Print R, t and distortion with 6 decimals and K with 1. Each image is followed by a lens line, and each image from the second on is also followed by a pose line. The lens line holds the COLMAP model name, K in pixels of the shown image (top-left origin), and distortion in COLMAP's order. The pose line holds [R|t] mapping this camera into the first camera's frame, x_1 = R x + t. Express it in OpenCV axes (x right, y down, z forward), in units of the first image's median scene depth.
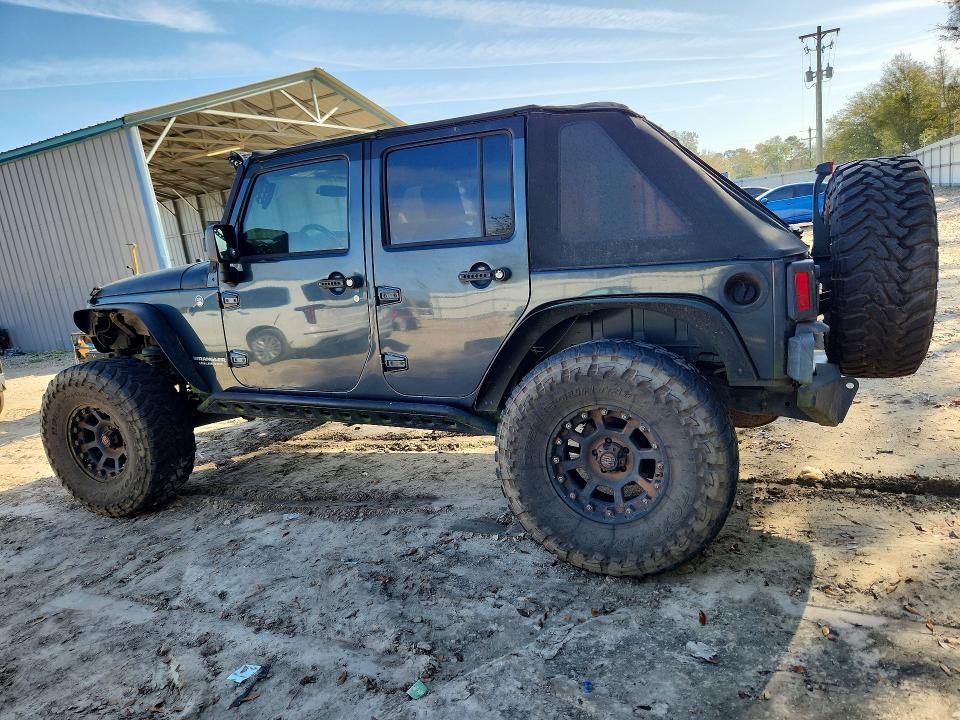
lens RADIAL K [[754.0, 0, 480.0], [0, 754.0, 360.0], [0, 0, 1]] dist [0.077260, -0.077178]
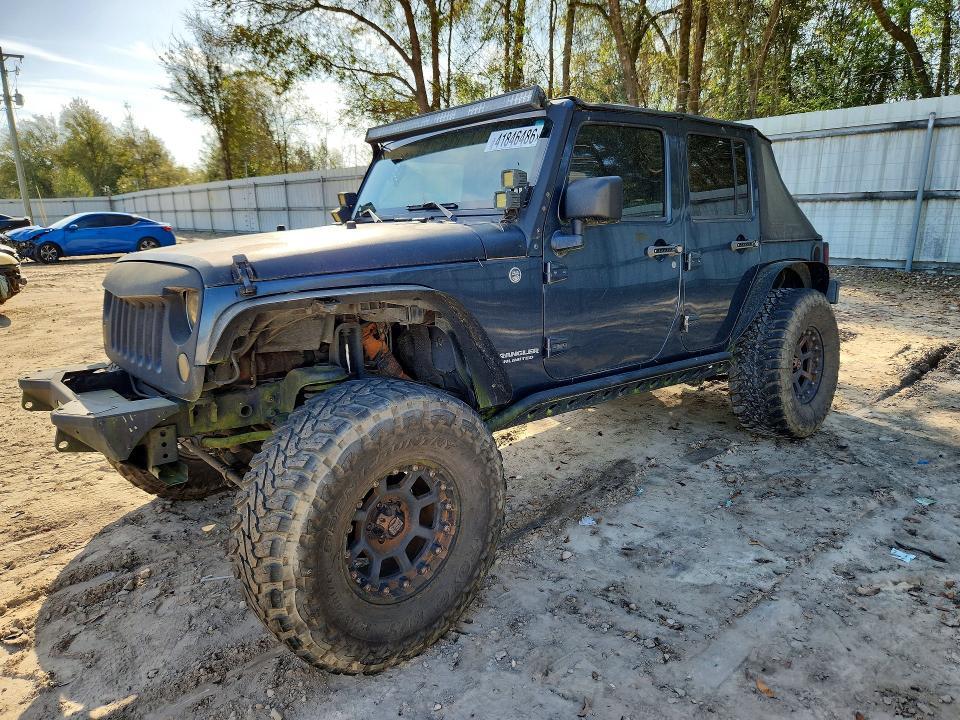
lens RADIAL K [[754.0, 0, 480.0], [0, 754.0, 360.0], [0, 0, 1]] dist [0.077260, -0.077178]
pose [[0.276710, -0.081282, 0.957510, -1.293111], [0.156164, 0.986975, 0.038654, -0.035574], [-0.948179, 0.138832, 0.285799, 0.988189]]
